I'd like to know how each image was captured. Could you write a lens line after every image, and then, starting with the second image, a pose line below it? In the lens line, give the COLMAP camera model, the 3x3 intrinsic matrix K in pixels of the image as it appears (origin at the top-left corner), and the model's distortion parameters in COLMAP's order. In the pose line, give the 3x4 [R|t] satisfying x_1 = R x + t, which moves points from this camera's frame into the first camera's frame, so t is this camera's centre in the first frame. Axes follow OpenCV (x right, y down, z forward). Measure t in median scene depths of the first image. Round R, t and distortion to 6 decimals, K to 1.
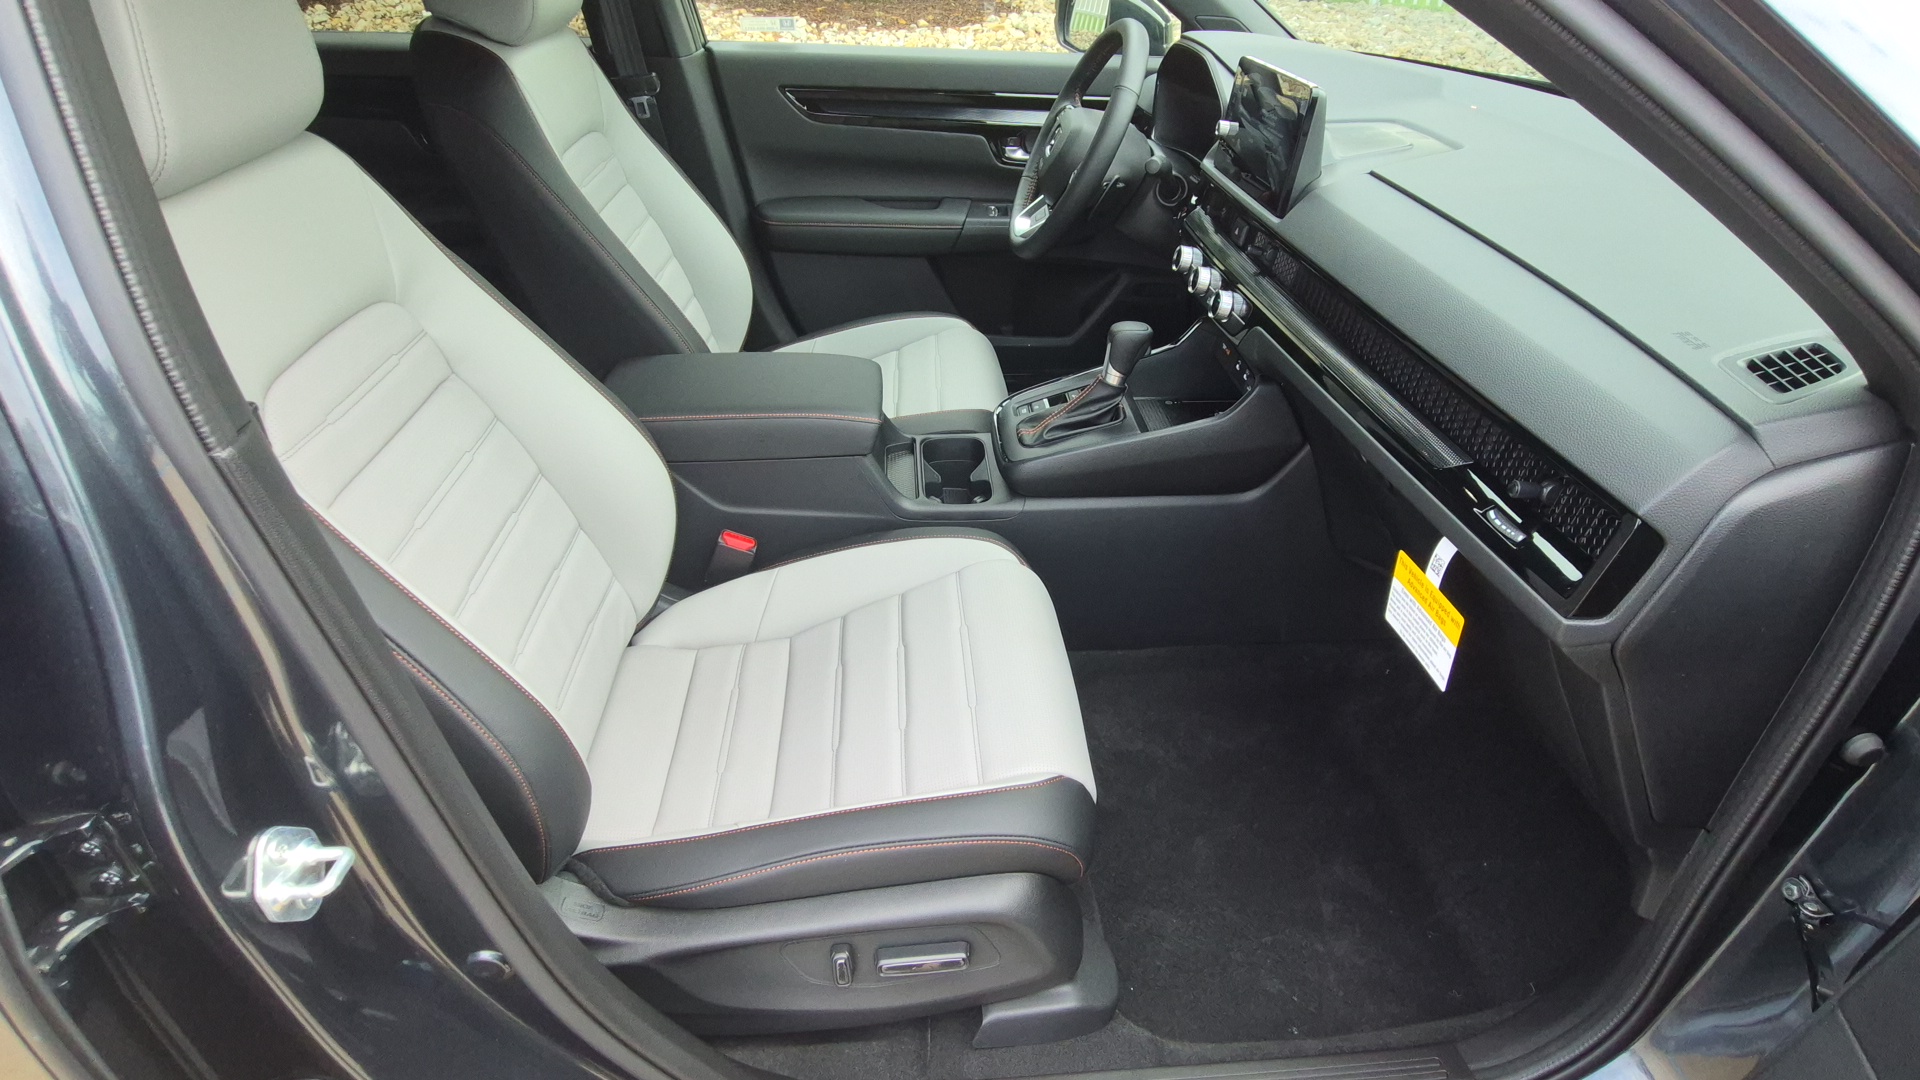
lens RADIAL K [[1005.3, 0, 963.4], [0, 1005.3, 520.1], [0, 0, 1]] dist [-0.001996, 0.001344]
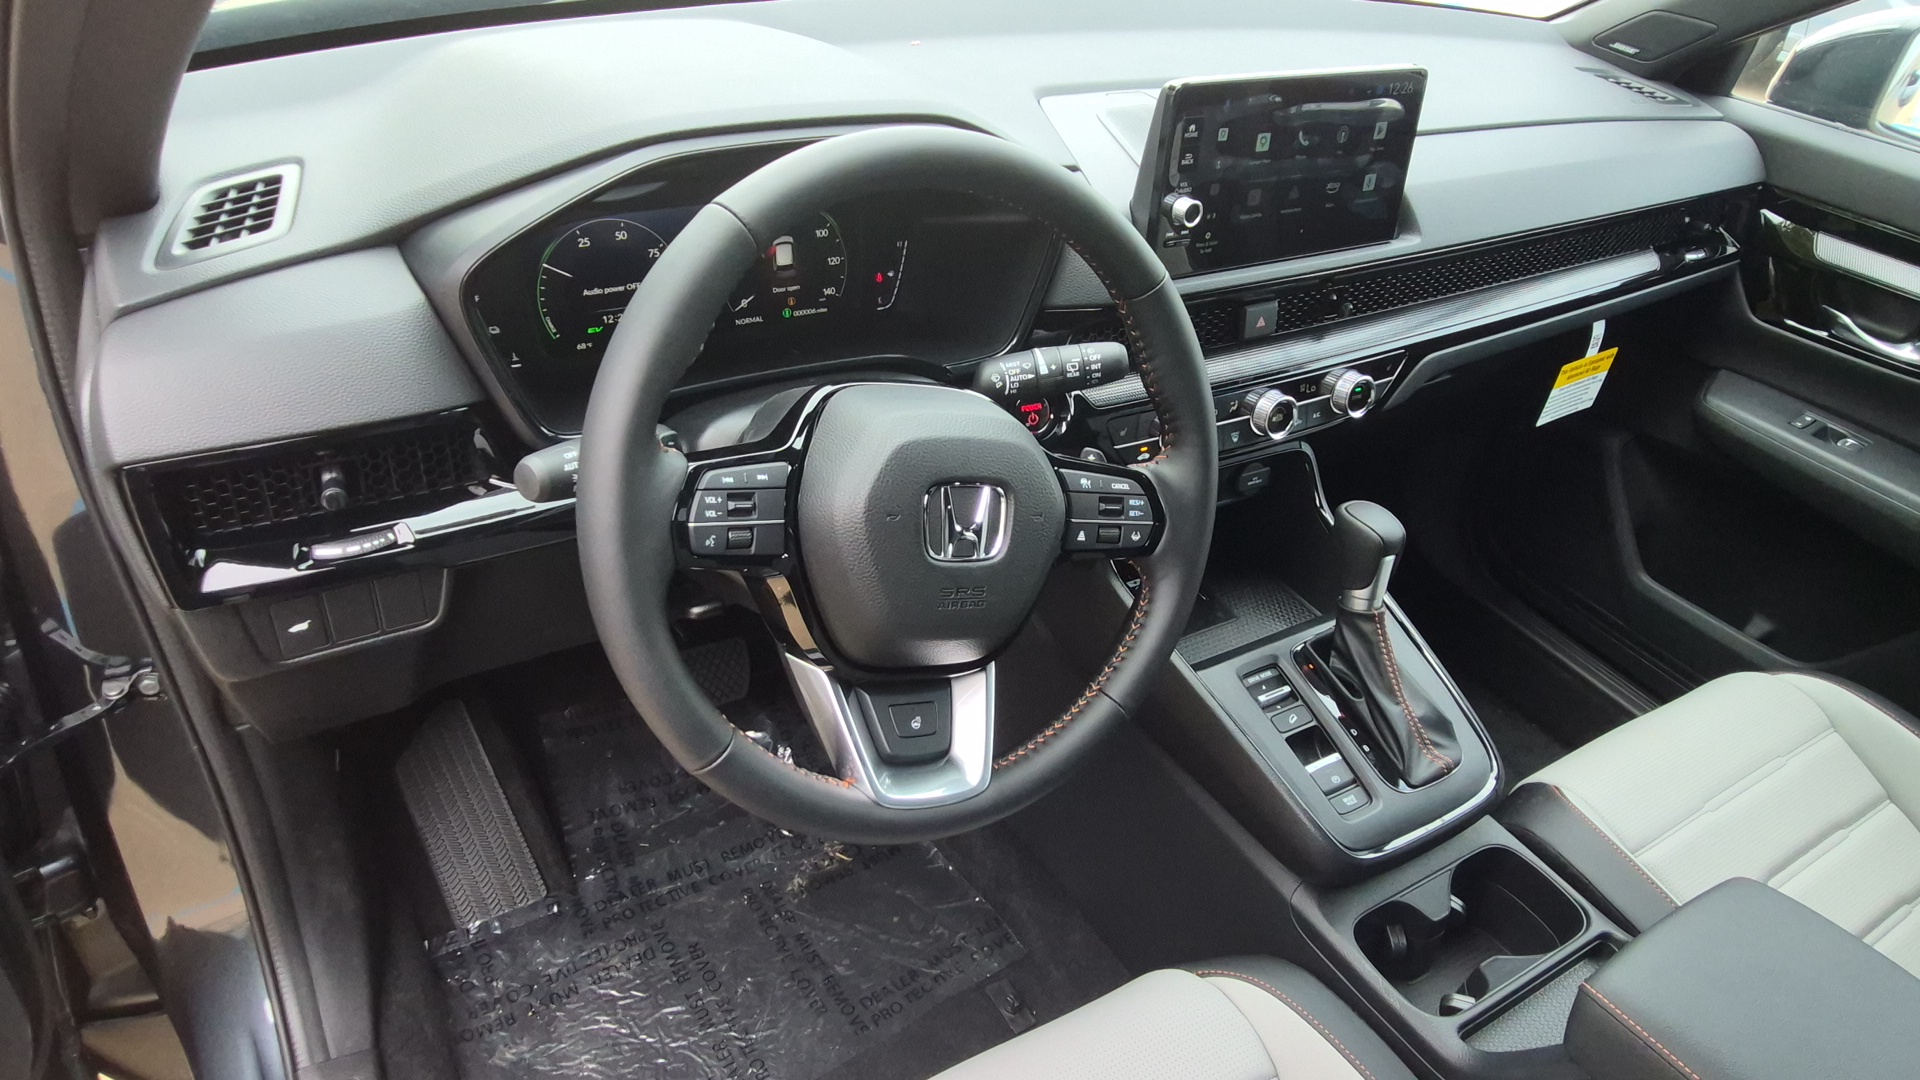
lens RADIAL K [[1240.5, 0, 970.7], [0, 1240.5, 519.5], [0, 0, 1]] dist [-0.002154, -0.000588]
pose [[-0.466950, -0.559813, 0.684520, -0.252817], [0.360925, 0.586027, 0.725470, -0.890173], [-0.807274, 0.585818, -0.071595, 1.350444]]
